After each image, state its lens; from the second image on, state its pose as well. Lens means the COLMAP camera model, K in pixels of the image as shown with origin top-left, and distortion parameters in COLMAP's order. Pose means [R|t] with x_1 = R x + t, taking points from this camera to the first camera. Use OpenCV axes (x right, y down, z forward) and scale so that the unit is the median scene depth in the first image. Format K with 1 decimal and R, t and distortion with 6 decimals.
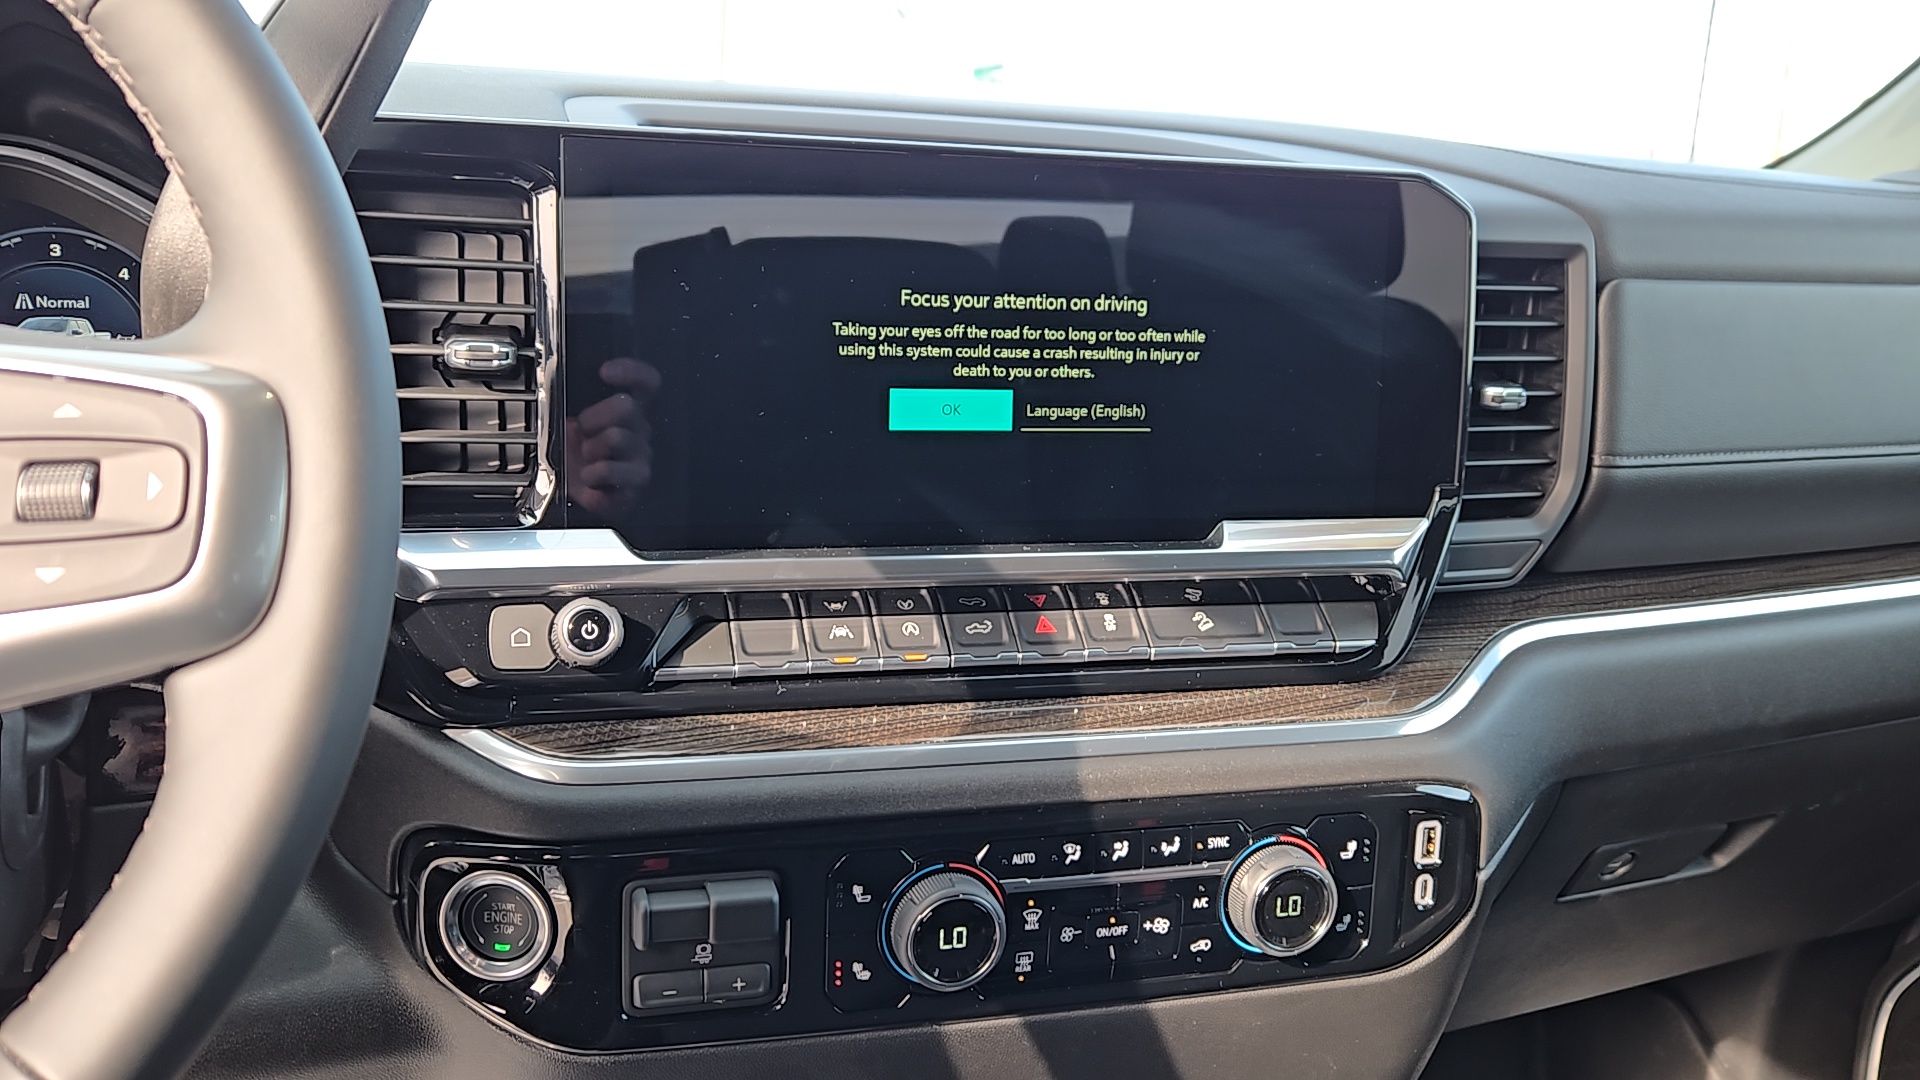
lens RADIAL K [[1587.0, 0, 953.8], [0, 1587.0, 536.3], [0, 0, 1]] dist [0.006344, -0.020281]
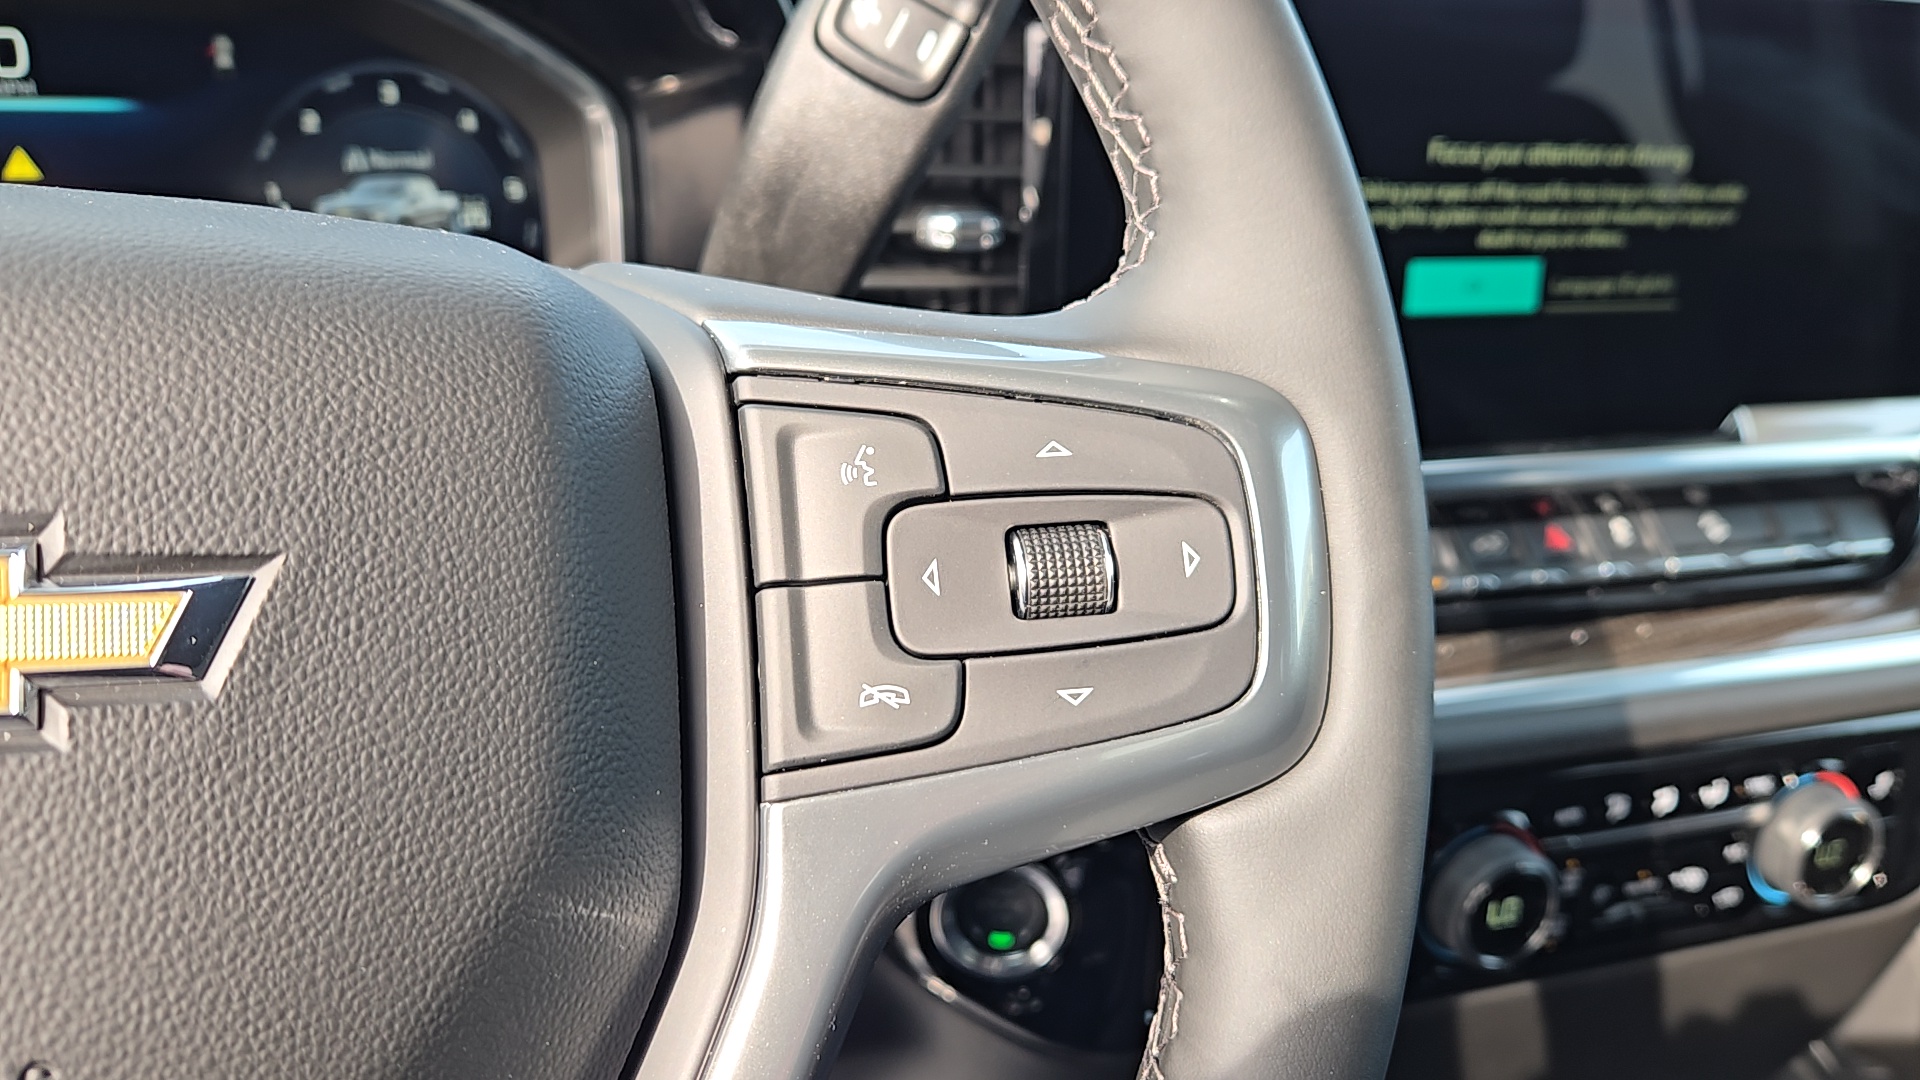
lens RADIAL K [[1609.0, 0, 952.2], [0, 1609.0, 536.3], [0, 0, 1]] dist [-0.006383, 0.001070]
pose [[0.998748, -0.012859, 0.048340, -0.319866], [0.006559, 0.991716, 0.128280, -0.060238], [-0.049589, -0.127803, 0.990559, 0.160499]]
